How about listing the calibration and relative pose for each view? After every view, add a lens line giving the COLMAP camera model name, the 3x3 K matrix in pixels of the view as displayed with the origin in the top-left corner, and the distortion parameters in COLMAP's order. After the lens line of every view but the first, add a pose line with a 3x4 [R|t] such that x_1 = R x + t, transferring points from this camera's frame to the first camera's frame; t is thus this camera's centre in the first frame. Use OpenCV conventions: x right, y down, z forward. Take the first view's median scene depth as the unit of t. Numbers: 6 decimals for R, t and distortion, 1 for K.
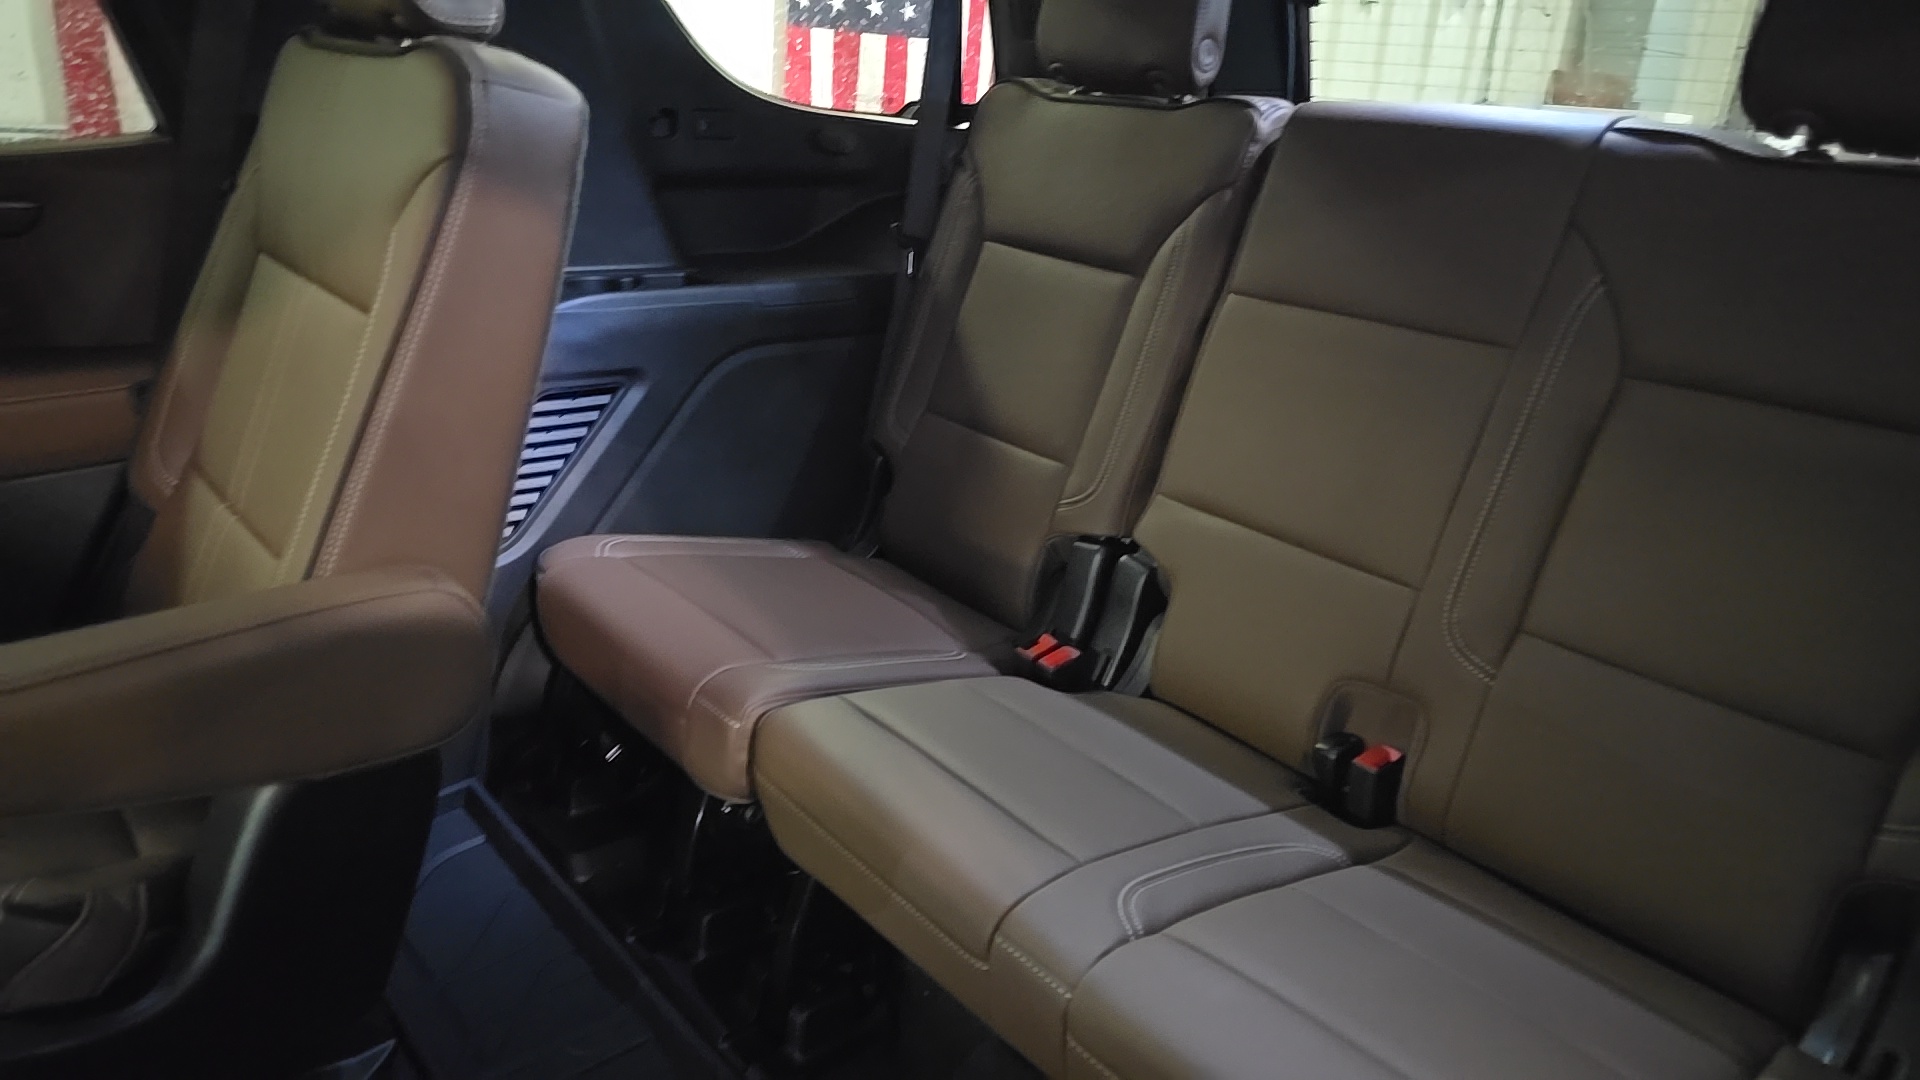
lens RADIAL K [[1292.8, 0, 960.0], [0, 1292.8, 540.0], [0, 0, 1]] dist [0.066124, -0.050818]
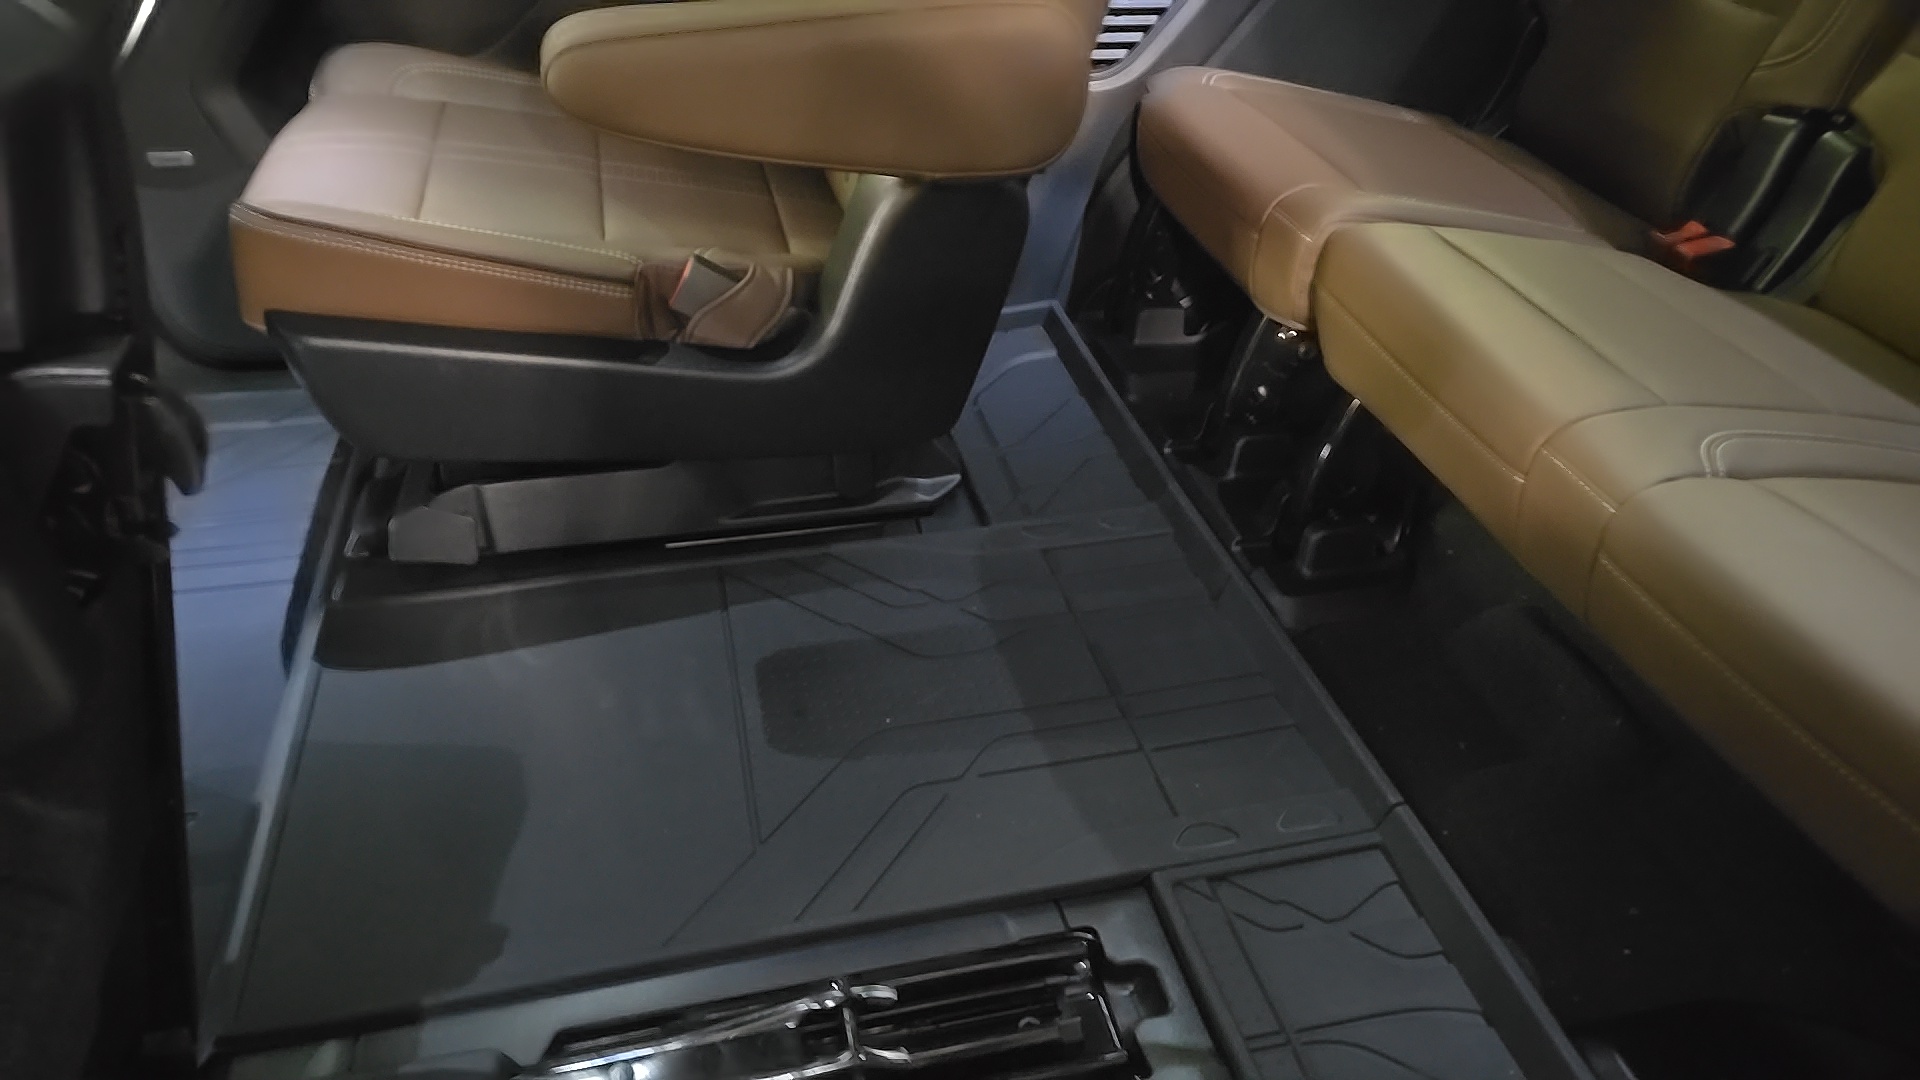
lens RADIAL K [[1292.8, 0, 960.0], [0, 1292.8, 540.0], [0, 0, 1]] dist [0.066124, -0.050818]
pose [[0.888544, 0.221252, -0.401917, 0.033449], [-0.131386, 0.962055, 0.239140, 0.140577], [0.439577, -0.159680, 0.883897, -0.011478]]
